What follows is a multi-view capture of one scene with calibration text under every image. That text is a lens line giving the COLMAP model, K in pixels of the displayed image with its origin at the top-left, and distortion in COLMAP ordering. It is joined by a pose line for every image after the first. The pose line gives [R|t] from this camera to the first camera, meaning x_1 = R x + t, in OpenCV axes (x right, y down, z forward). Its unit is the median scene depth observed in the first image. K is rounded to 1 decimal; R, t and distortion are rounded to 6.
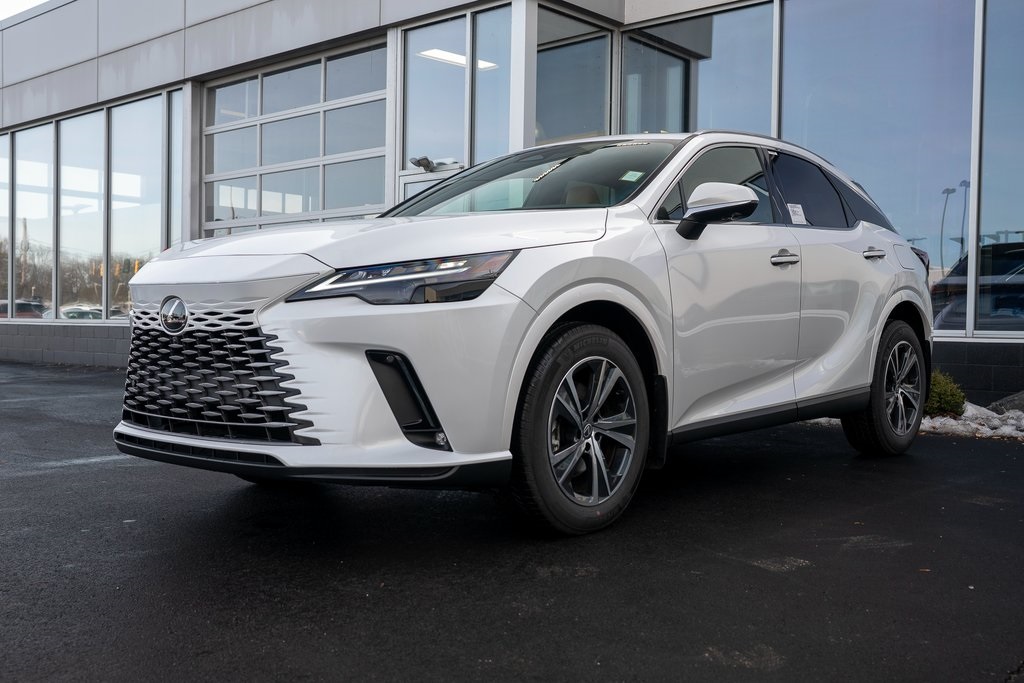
lens RADIAL K [[1112.4, 0, 506.4], [0, 1112.4, 341.4], [0, 0, 1]] dist [0.011117, 0.000000]
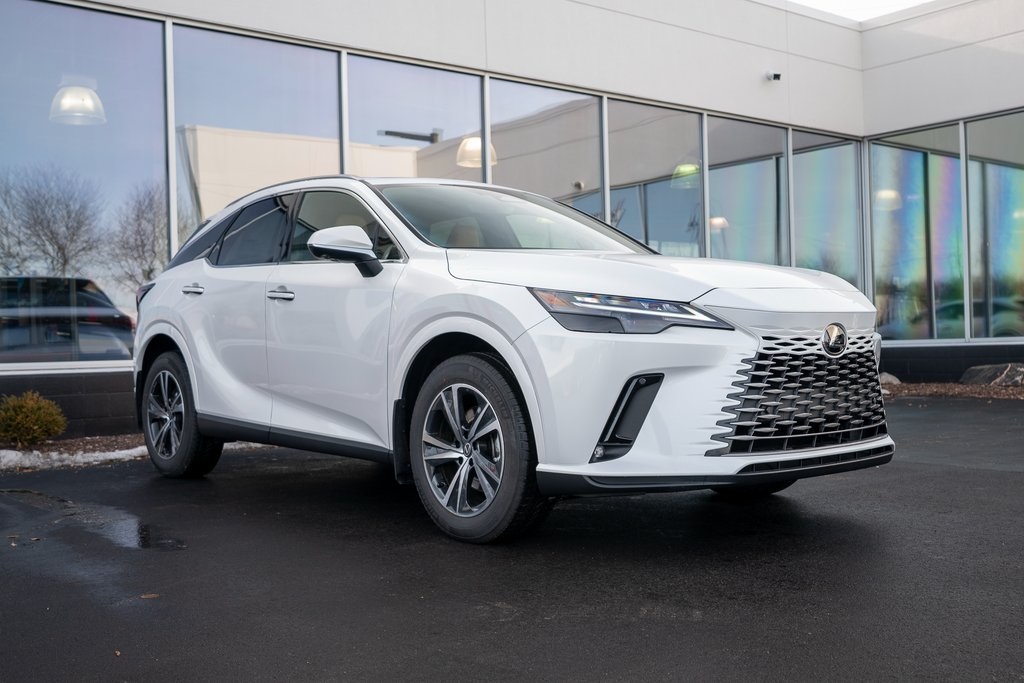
lens RADIAL K [[1112.4, 0, 509.1], [0, 1112.4, 341.3], [0, 0, 1]] dist [0.011117, 0.000000]
pose [[0.145547, -0.010353, 0.989297, -2.531589], [0.046398, 0.998916, 0.003627, -0.072528], [-0.988263, 0.045373, 0.145869, 2.007232]]
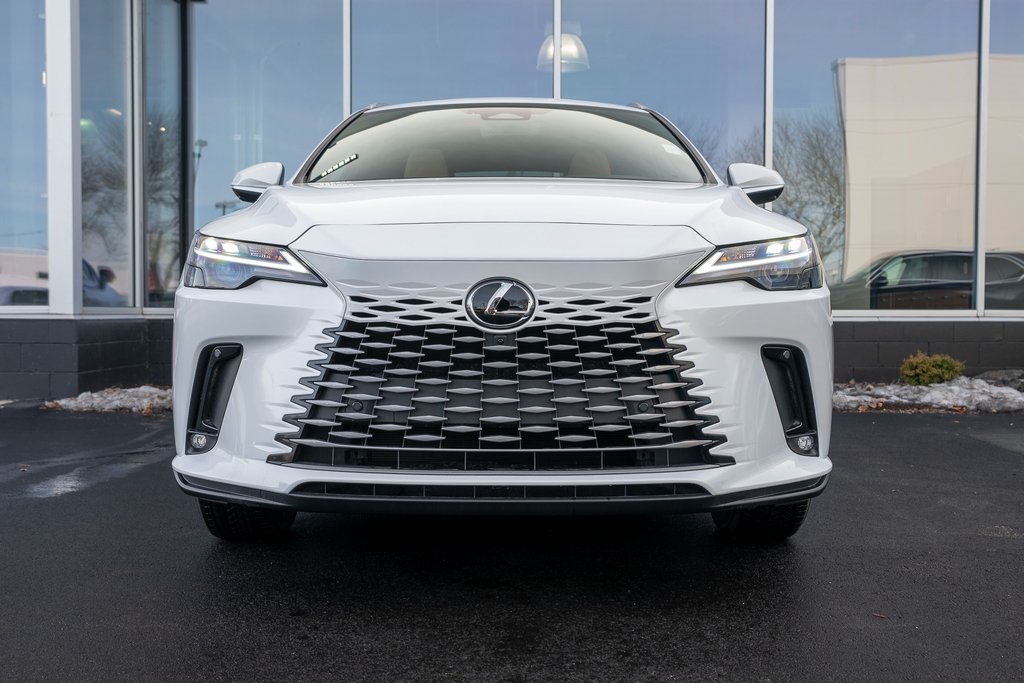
lens RADIAL K [[1131.3, 0, 512.2], [0, 1131.3, 342.8], [0, 0, 1]] dist [-0.050914, 0.000000]
pose [[0.757203, -0.032806, 0.652355, -1.318177], [0.019872, 0.999433, 0.027195, -0.032506], [-0.652877, -0.007628, 0.757425, 0.777982]]
